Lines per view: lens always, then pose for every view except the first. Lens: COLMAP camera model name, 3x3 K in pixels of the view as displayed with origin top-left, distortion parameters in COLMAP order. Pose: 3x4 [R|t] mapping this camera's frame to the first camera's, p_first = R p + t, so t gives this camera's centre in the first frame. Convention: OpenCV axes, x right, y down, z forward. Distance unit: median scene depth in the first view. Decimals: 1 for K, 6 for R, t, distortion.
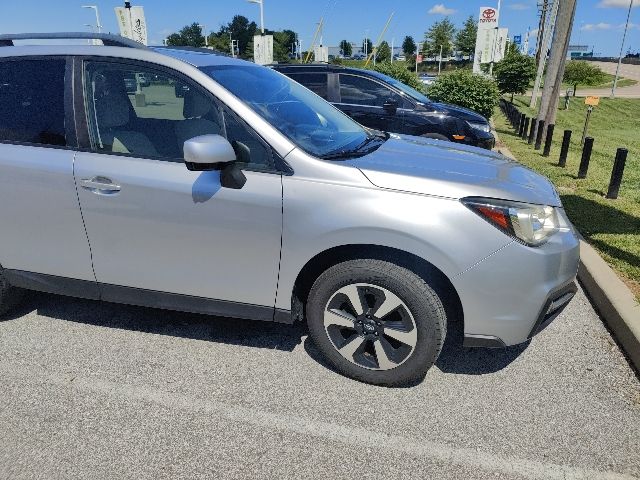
lens RADIAL K [[427.8, 0, 313.6], [0, 427.8, 237.9], [0, 0, 1]] dist [0.041874, -0.040492]
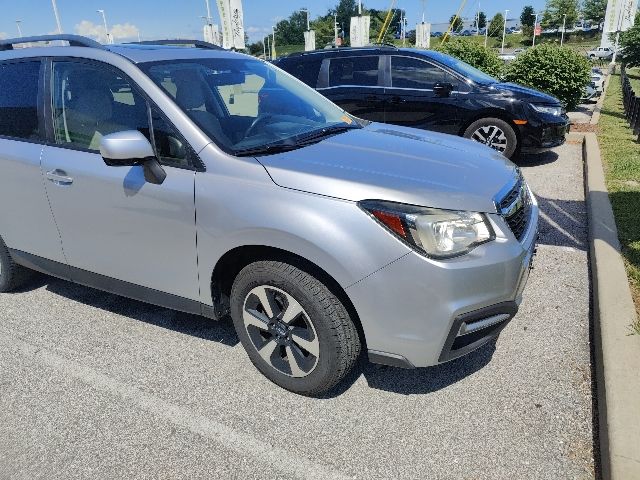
lens RADIAL K [[427.8, 0, 313.6], [0, 427.8, 237.9], [0, 0, 1]] dist [0.041874, -0.040492]
pose [[0.973589, 0.048426, -0.223113, 0.399881], [-0.040458, 0.998374, 0.040149, -0.041811], [0.224695, -0.030062, 0.973965, 0.086410]]
